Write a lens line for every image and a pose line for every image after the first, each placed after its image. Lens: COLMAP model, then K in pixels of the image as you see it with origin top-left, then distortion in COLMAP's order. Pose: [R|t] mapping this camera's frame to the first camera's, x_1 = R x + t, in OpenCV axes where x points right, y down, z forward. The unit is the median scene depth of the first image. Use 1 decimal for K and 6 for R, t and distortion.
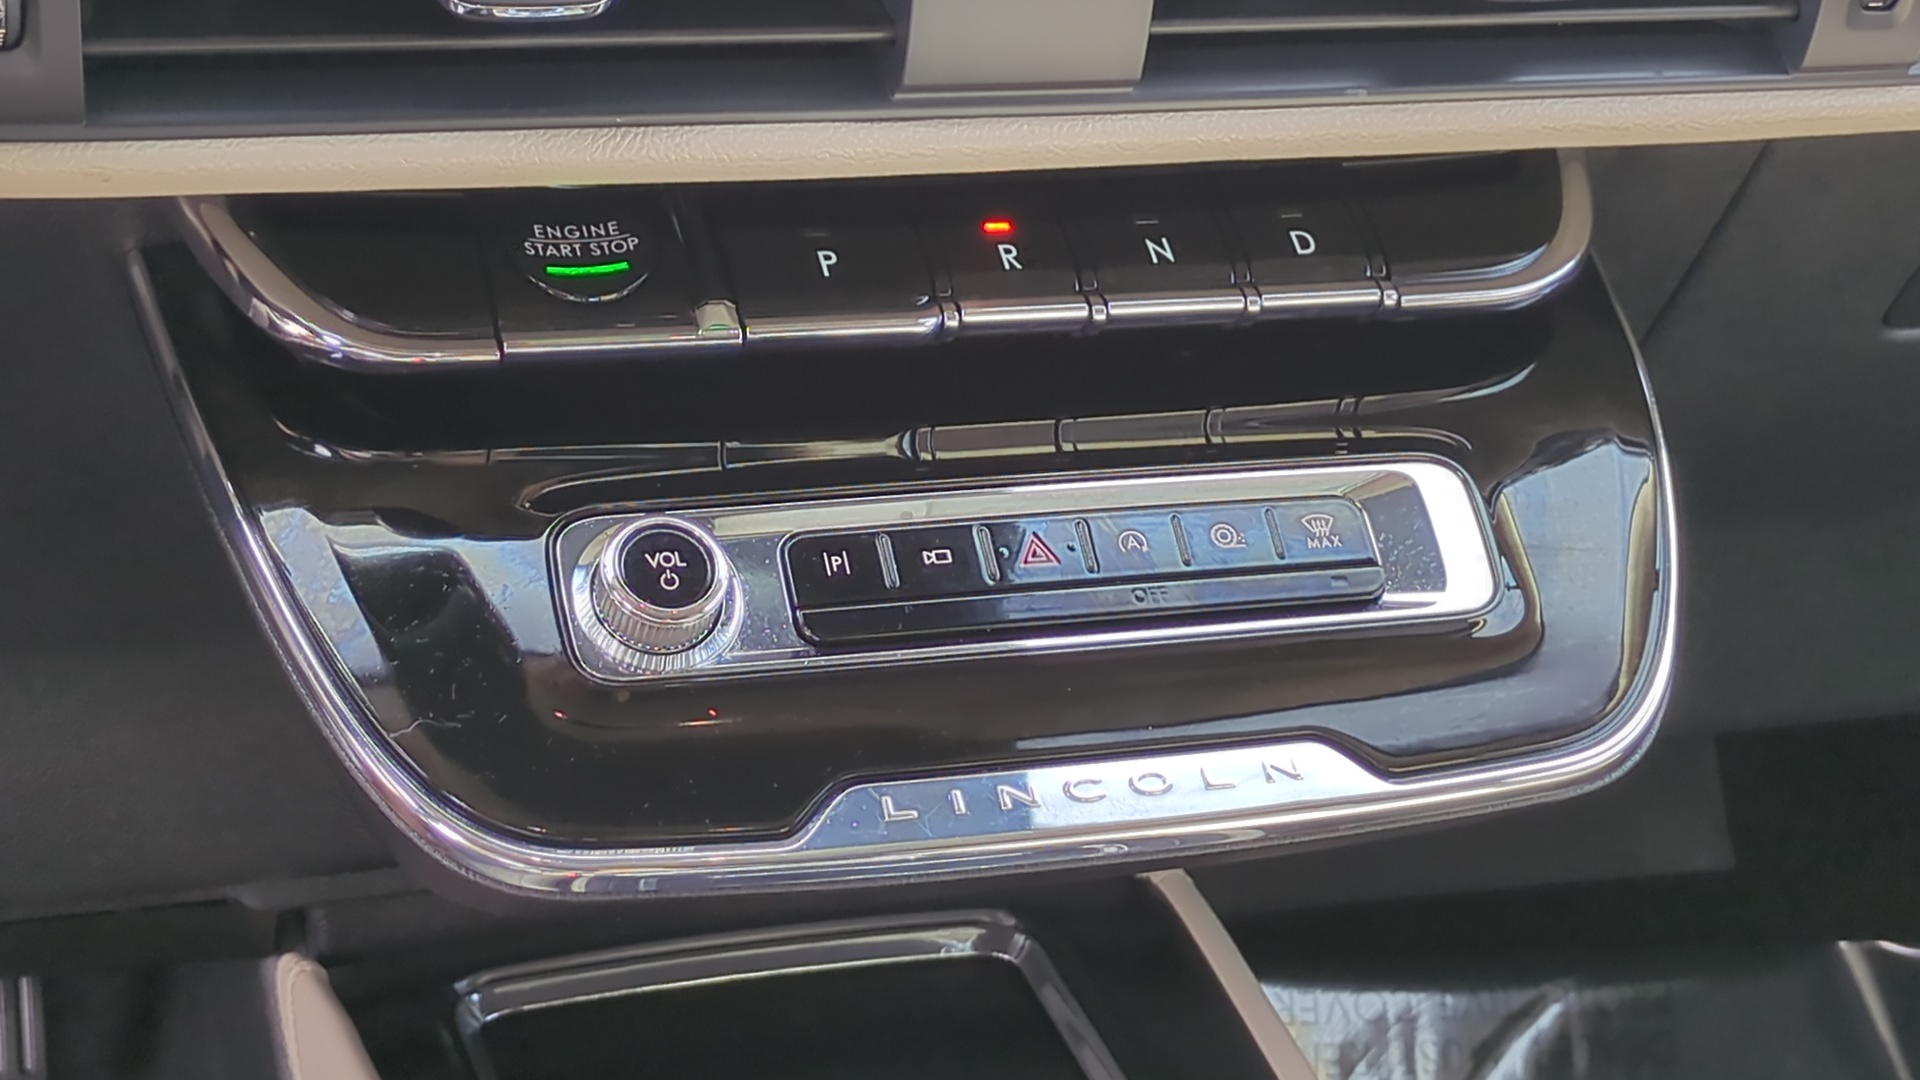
lens RADIAL K [[3179.6, 0, 956.2], [0, 3179.6, 542.3], [0, 0, 1]] dist [0.172973, -1.220211]
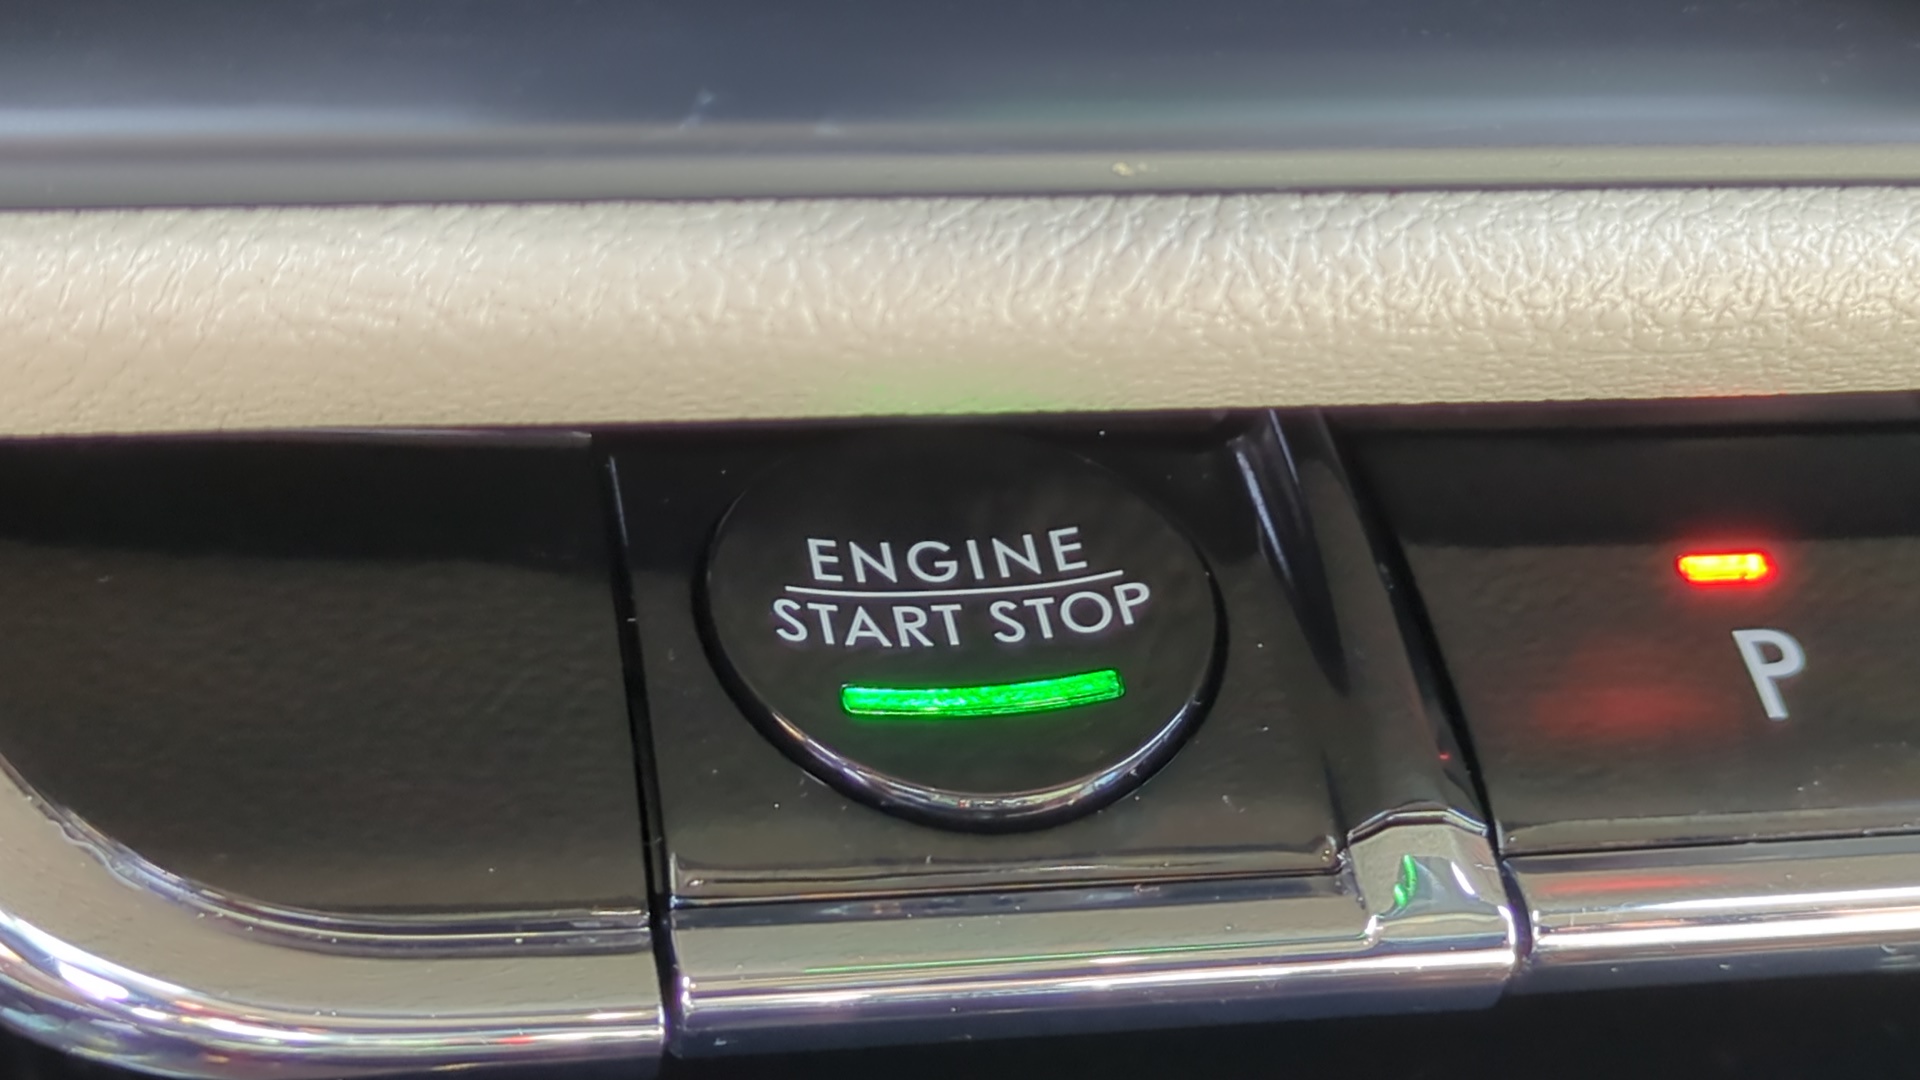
lens RADIAL K [[3179.6, 0, 956.2], [0, 3179.6, 542.3], [0, 0, 1]] dist [0.172973, -1.220211]
pose [[0.994284, 0.014528, -0.105774, -0.085997], [-0.021053, 0.997926, -0.060828, -0.080613], [0.104671, 0.062707, 0.992528, 0.697984]]
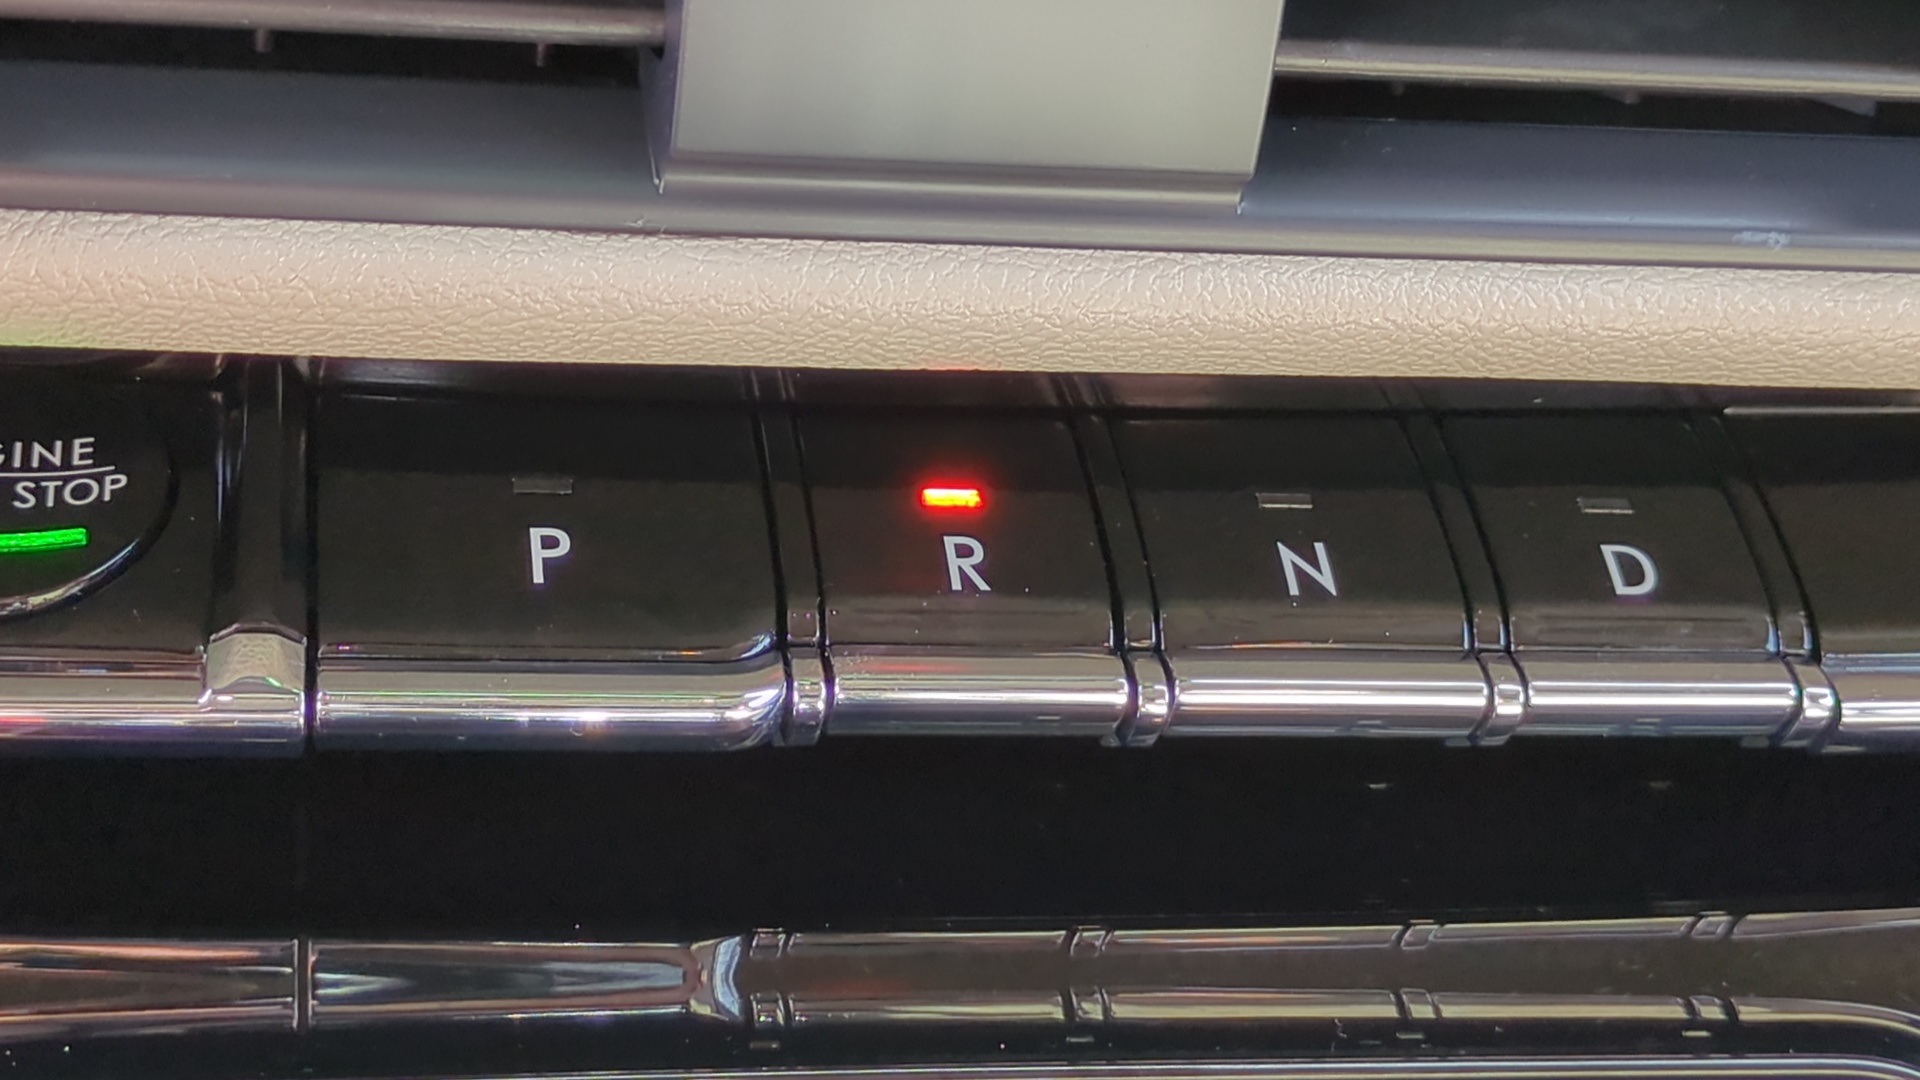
lens RADIAL K [[3179.6, 0, 956.2], [0, 3179.6, 542.3], [0, 0, 1]] dist [0.172973, -1.220211]
pose [[0.991312, 0.057722, -0.118193, 0.070822], [-0.068021, 0.994053, -0.085044, -0.055397], [0.112581, 0.092344, 0.989342, 0.564582]]
